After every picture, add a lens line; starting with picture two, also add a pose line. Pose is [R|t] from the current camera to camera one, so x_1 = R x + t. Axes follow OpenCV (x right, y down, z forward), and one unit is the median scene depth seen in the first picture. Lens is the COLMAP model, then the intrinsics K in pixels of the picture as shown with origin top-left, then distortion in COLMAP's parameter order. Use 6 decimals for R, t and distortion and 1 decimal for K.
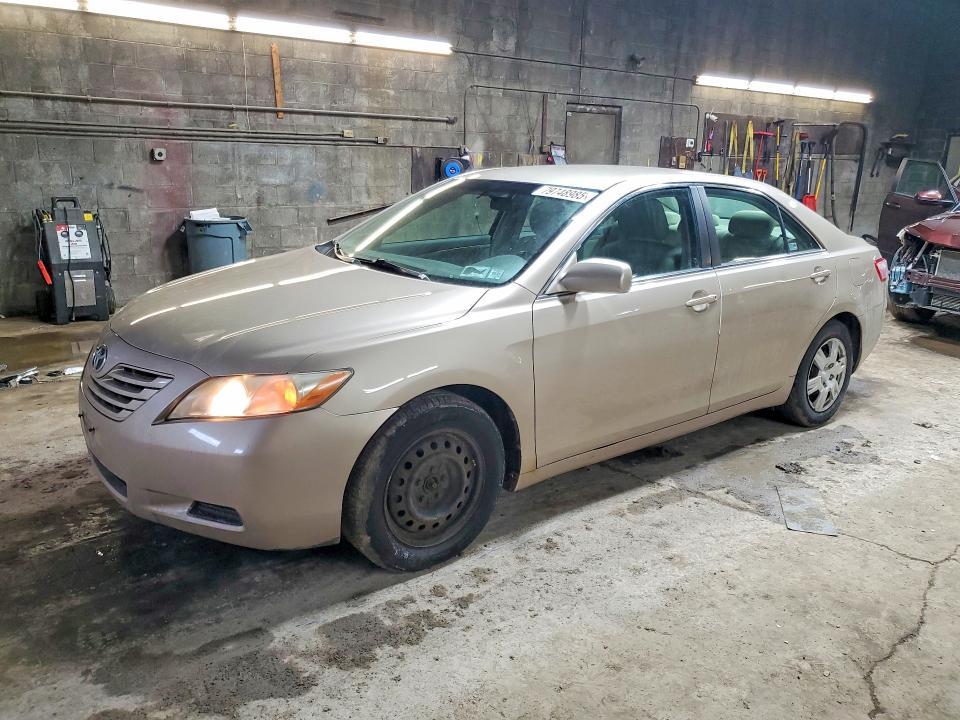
lens RADIAL K [[715.7, 0, 483.5], [0, 715.7, 352.2], [0, 0, 1]] dist [0.011759, 0.010973]
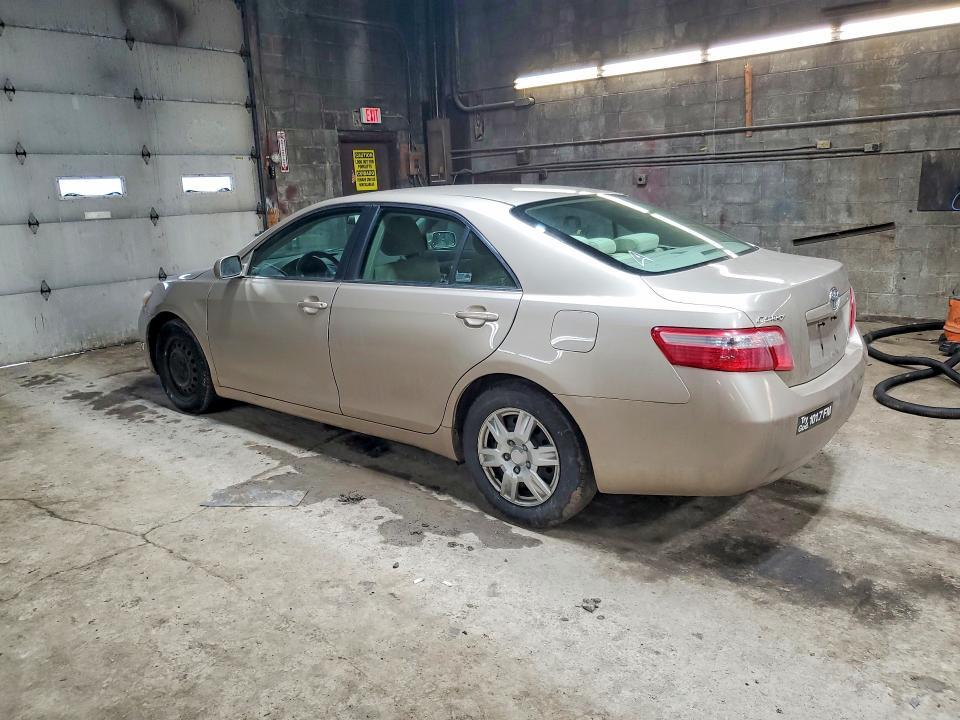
lens RADIAL K [[715.7, 0, 482.2], [0, 715.7, 366.7], [0, 0, 1]] dist [0.011759, 0.010973]
pose [[0.243504, 0.209281, -0.947052, 0.680800], [-0.213266, 0.964099, 0.158213, -0.099764], [0.946162, 0.163449, 0.279394, 0.439032]]
